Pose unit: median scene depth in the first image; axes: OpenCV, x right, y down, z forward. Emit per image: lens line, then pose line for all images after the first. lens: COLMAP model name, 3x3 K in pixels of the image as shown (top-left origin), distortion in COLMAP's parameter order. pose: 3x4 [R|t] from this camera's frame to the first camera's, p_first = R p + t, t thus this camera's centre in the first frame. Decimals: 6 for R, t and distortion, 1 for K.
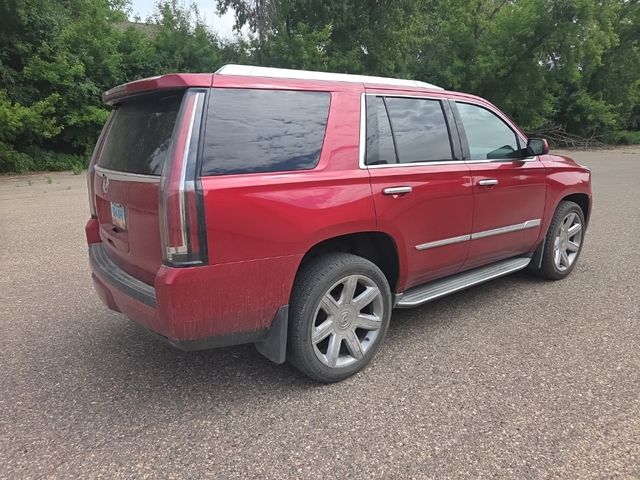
lens RADIAL K [[426.7, 0, 315.7], [0, 426.7, 240.8], [0, 0, 1]] dist [0.070007, -0.055099]
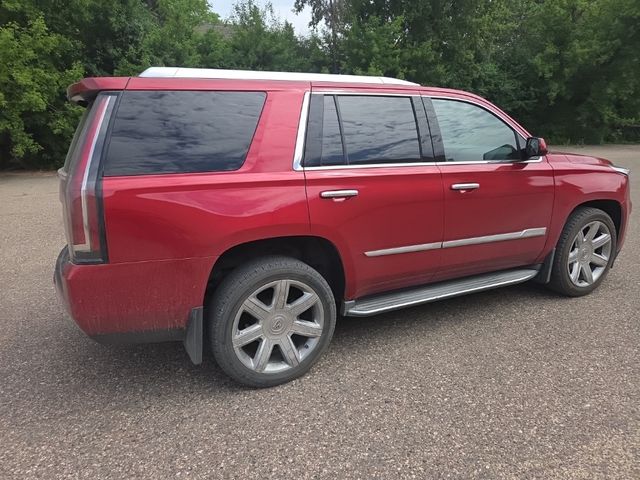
lens RADIAL K [[426.7, 0, 317.5], [0, 426.7, 238.1], [0, 0, 1]] dist [0.070007, -0.055099]
pose [[0.981837, 0.042805, -0.184832, 0.275689], [-0.041601, 0.999080, 0.010393, -0.022907], [0.185107, -0.002515, 0.982715, 0.048160]]
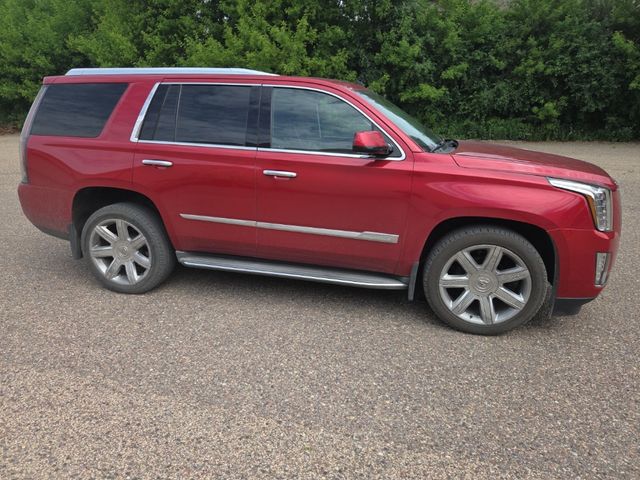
lens RADIAL K [[426.7, 0, 316.6], [0, 426.7, 241.6], [0, 0, 1]] dist [0.070007, -0.055099]
pose [[0.622487, 0.251418, -0.741147, 1.238552], [-0.207868, 0.966095, 0.153139, -0.157503], [0.754520, 0.058734, 0.653643, 0.466943]]
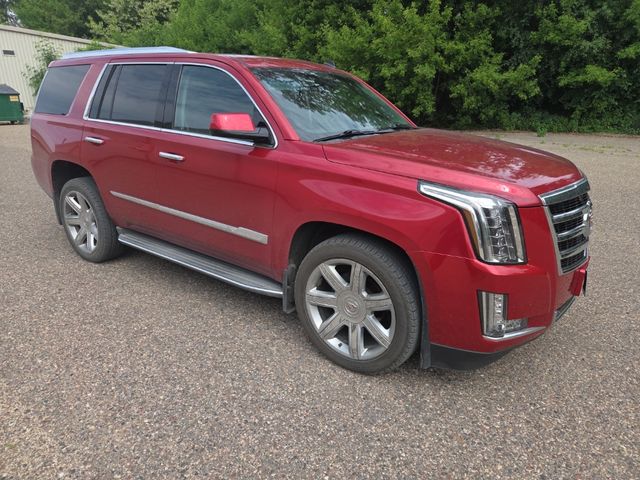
lens RADIAL K [[426.7, 0, 325.3], [0, 426.7, 235.4], [0, 0, 1]] dist [0.070007, -0.055099]
pose [[0.294509, 0.314943, -0.902261, 1.418276], [-0.249086, 0.936798, 0.245694, -0.293593], [0.922616, 0.152381, 0.354344, 1.040641]]
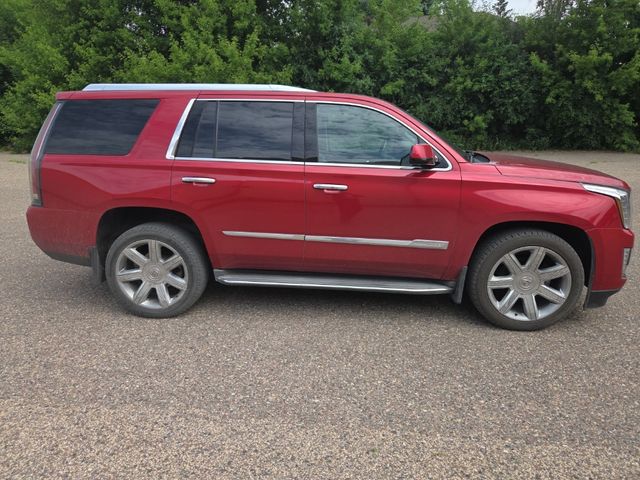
lens RADIAL K [[426.7, 0, 315.2], [0, 426.7, 235.1], [0, 0, 1]] dist [0.070007, -0.055099]
pose [[0.740769, 0.187474, -0.645069, 1.055359], [-0.176292, 0.980864, 0.082619, -0.105673], [0.648214, 0.052520, 0.759645, 0.260889]]
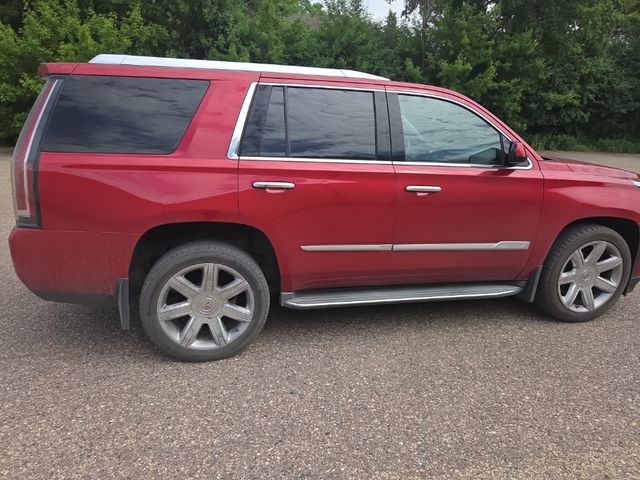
lens RADIAL K [[426.7, 0, 316.8], [0, 426.7, 246.7], [0, 0, 1]] dist [0.070007, -0.055099]
pose [[0.916430, 0.149479, -0.371230, 0.561629], [-0.136172, 0.988745, 0.061970, -0.045741], [0.376315, -0.006240, 0.926471, 0.121204]]
